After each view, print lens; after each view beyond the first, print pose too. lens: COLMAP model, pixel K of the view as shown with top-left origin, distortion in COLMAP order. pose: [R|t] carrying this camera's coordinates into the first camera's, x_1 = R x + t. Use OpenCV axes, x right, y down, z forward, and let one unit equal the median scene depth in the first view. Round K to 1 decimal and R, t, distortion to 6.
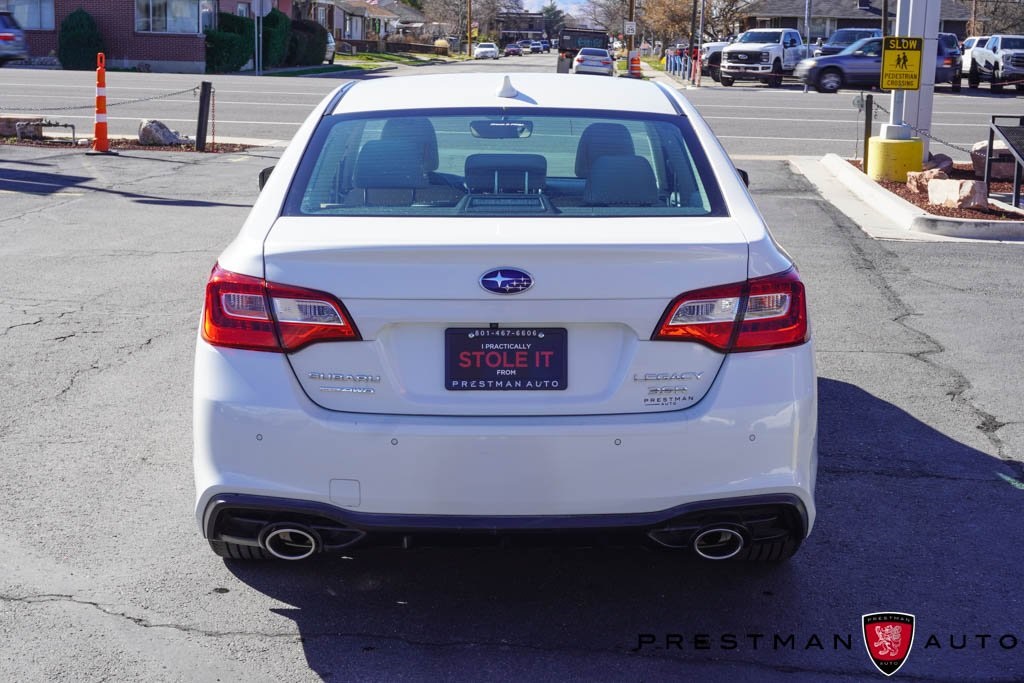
lens RADIAL K [[1626.5, 0, 512.3], [0, 1626.5, 339.8], [0, 0, 1]] dist [0.039114, 0.000000]
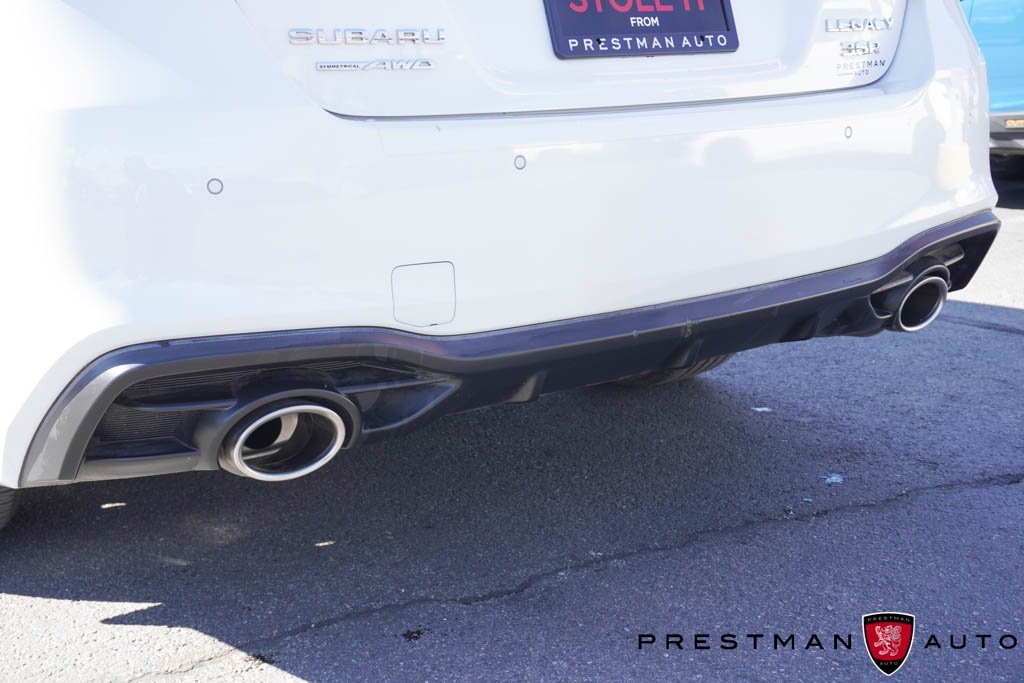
lens RADIAL K [[1261.5, 0, 509.9], [0, 1261.5, 336.9], [0, 0, 1]] dist [0.012939, 0.000000]
pose [[0.813161, -0.152514, 0.561702, -0.272985], [0.141608, 0.987901, 0.063234, 0.085908], [-0.564550, 0.028122, 0.824920, 0.699346]]
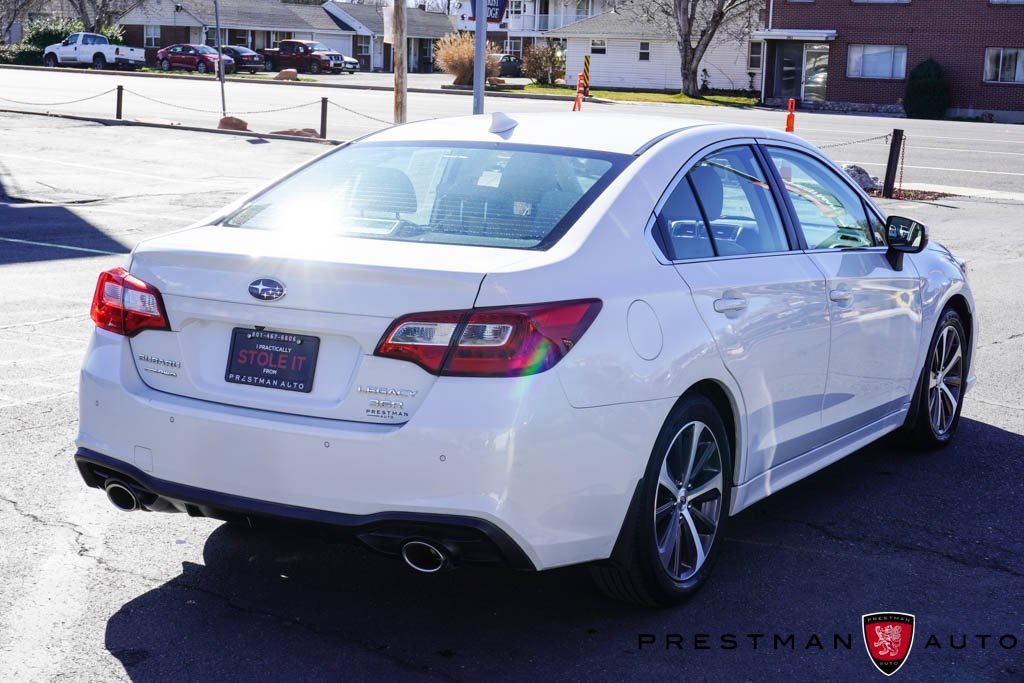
lens RADIAL K [[1613.4, 0, 510.6], [0, 1613.4, 338.2], [0, 0, 1]] dist [0.017529, 0.000000]
pose [[0.857278, 0.093837, -0.506231, 0.693014], [-0.108492, 0.994097, 0.000542, -0.021173], [0.503293, 0.054457, 0.862398, 0.127418]]
